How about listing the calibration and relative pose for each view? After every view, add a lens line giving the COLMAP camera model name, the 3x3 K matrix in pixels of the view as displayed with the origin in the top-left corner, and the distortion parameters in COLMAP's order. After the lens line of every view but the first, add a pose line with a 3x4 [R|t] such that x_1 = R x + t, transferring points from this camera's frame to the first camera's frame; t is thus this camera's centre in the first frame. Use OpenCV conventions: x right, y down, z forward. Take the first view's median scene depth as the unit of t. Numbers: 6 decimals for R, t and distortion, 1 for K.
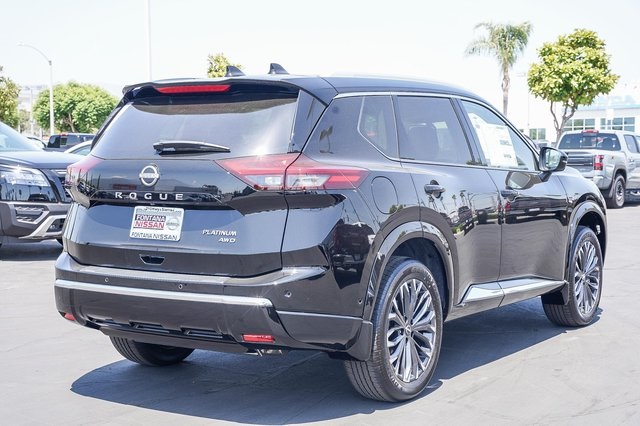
lens RADIAL K [[1026.7, 0, 320.0], [0, 1026.7, 213.0], [0, 0, 1]] dist [-0.000643, 1.208160]
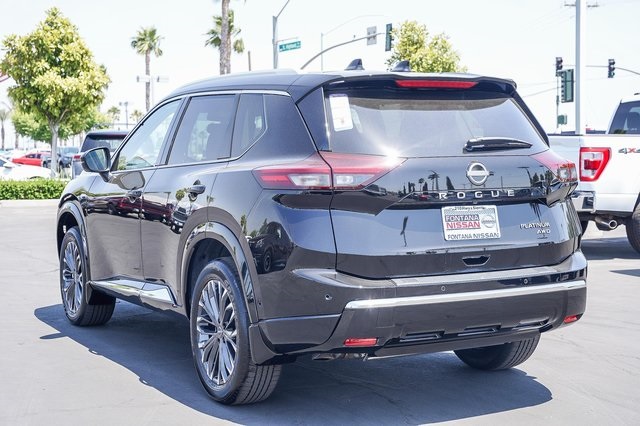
lens RADIAL K [[1026.7, 0, 320.0], [0, 1026.7, 213.0], [0, 0, 1]] dist [-0.000643, 1.208160]
pose [[0.496493, -0.061483, 0.865860, -1.046486], [0.064099, 0.997362, 0.034065, -0.040329], [-0.865671, 0.038588, 0.499125, 0.630441]]
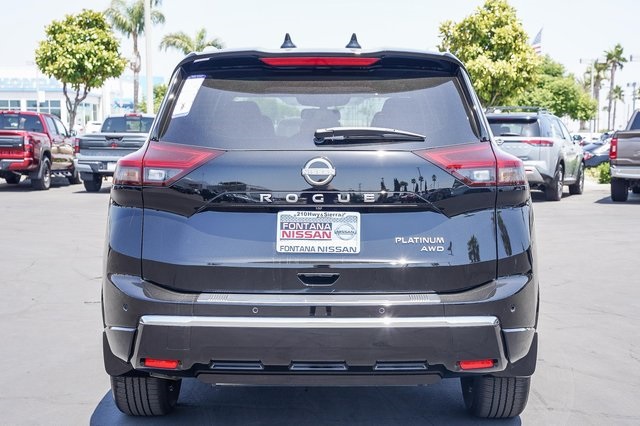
lens RADIAL K [[1026.7, 0, 320.0], [0, 1026.7, 213.0], [0, 0, 1]] dist [-0.000643, 1.208160]
pose [[0.855590, -0.040081, 0.516101, -0.550604], [0.031136, 0.999177, 0.025979, -0.024561], [-0.516717, -0.006158, 0.856134, 0.326336]]
